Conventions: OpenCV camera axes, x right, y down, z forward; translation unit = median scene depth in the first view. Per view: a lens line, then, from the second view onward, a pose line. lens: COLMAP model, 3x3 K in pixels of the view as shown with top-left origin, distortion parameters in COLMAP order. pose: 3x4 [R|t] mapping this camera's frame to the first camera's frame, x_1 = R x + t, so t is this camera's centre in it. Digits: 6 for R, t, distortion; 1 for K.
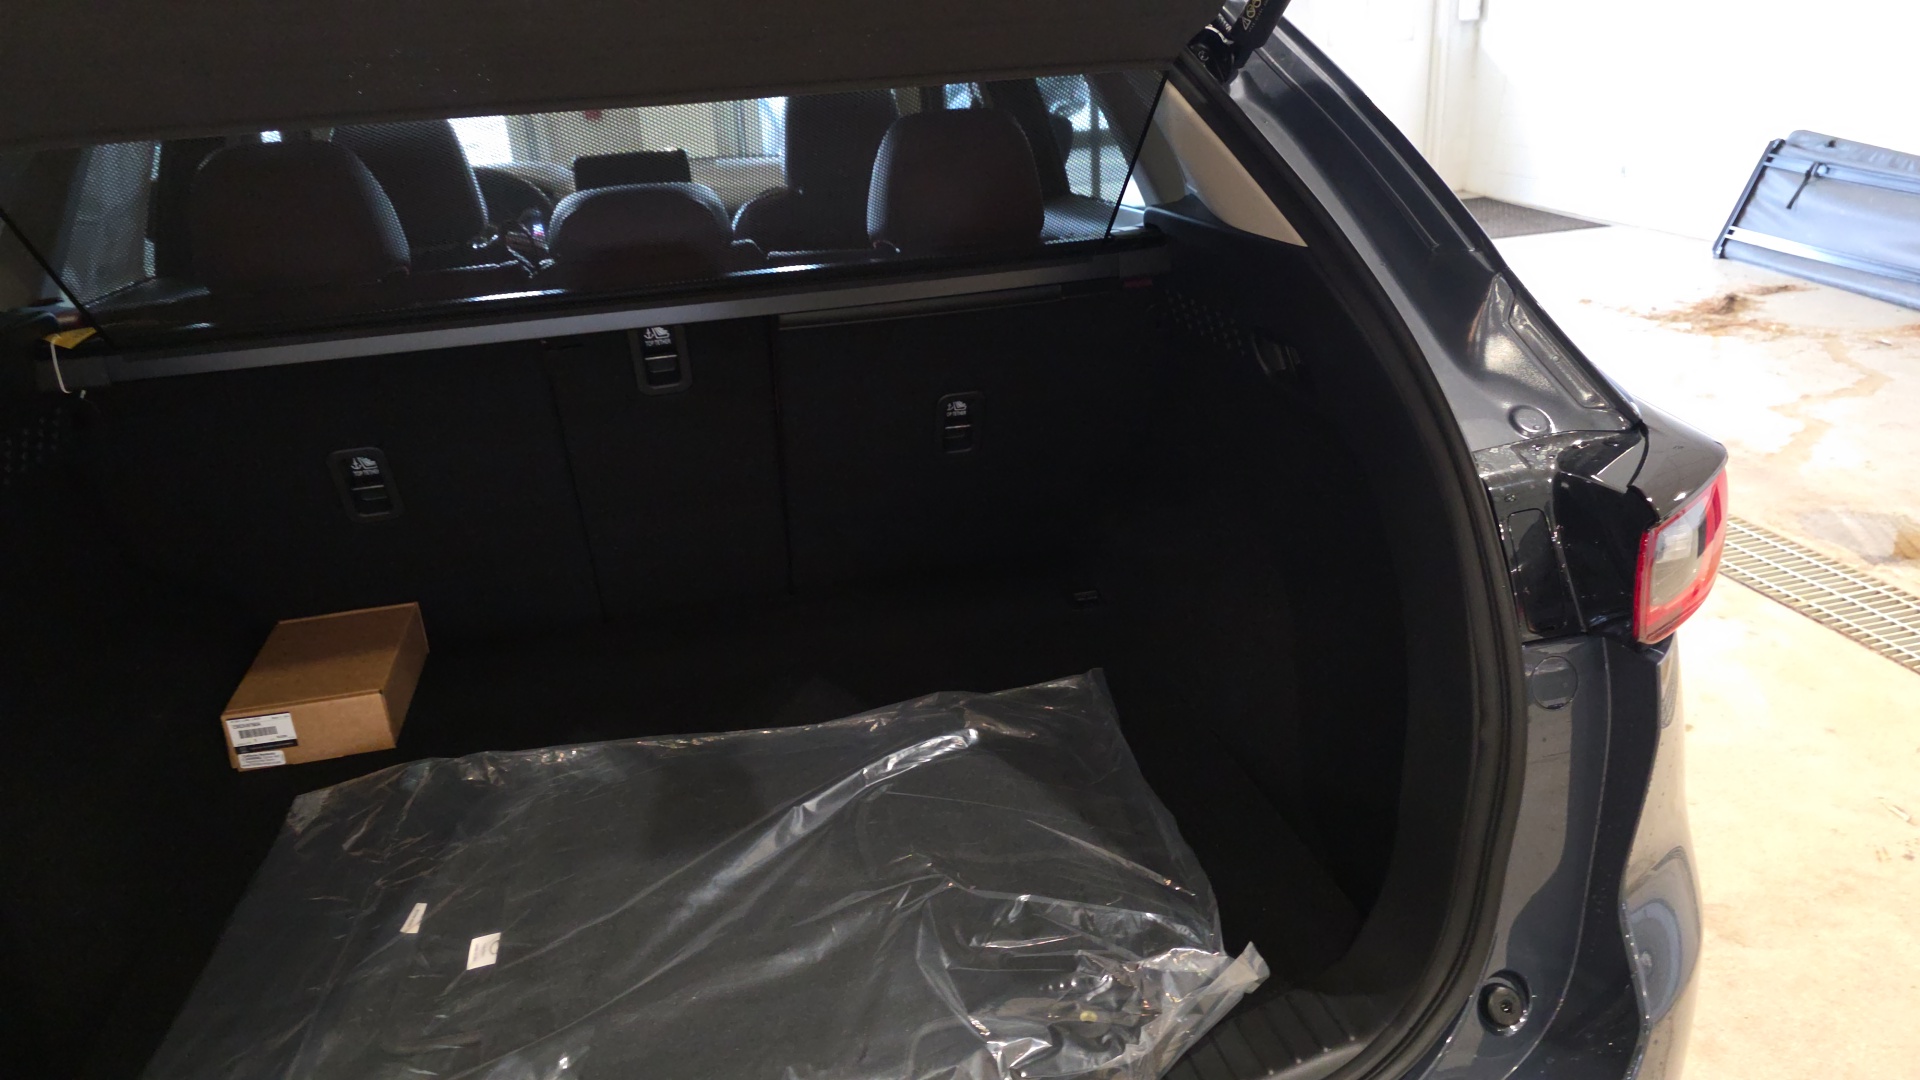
lens RADIAL K [[1357.6, 0, 1006.3], [0, 1357.6, 535.1], [0, 0, 1]] dist [0.015277, 0.001615]
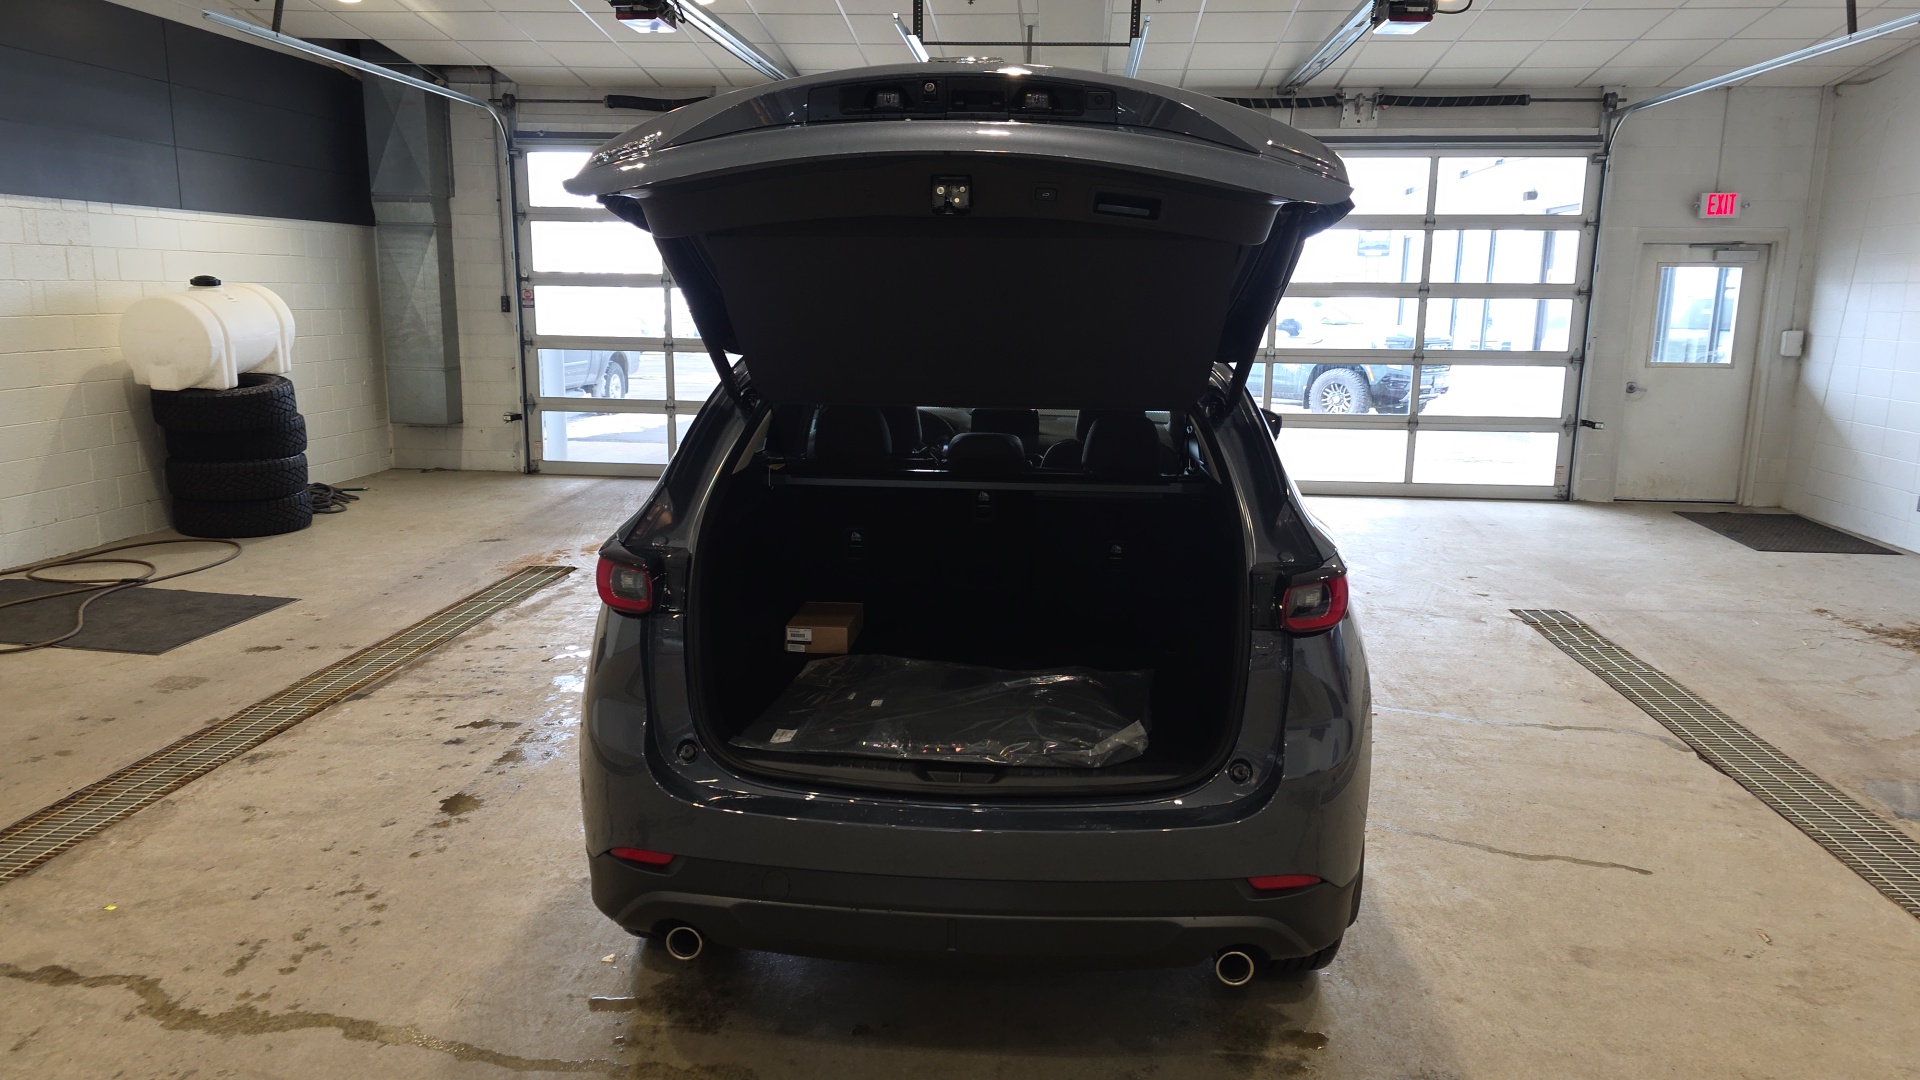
lens RADIAL K [[1304.9, 0, 960.0], [0, 1304.9, 540.0], [0, 0, 1]] dist [0.083614, -0.099367]
pose [[0.945103, 0.124631, -0.302071, 0.394172], [-0.175372, 0.973457, -0.147058, 0.267040], [0.275725, 0.191960, 0.941874, -1.115906]]
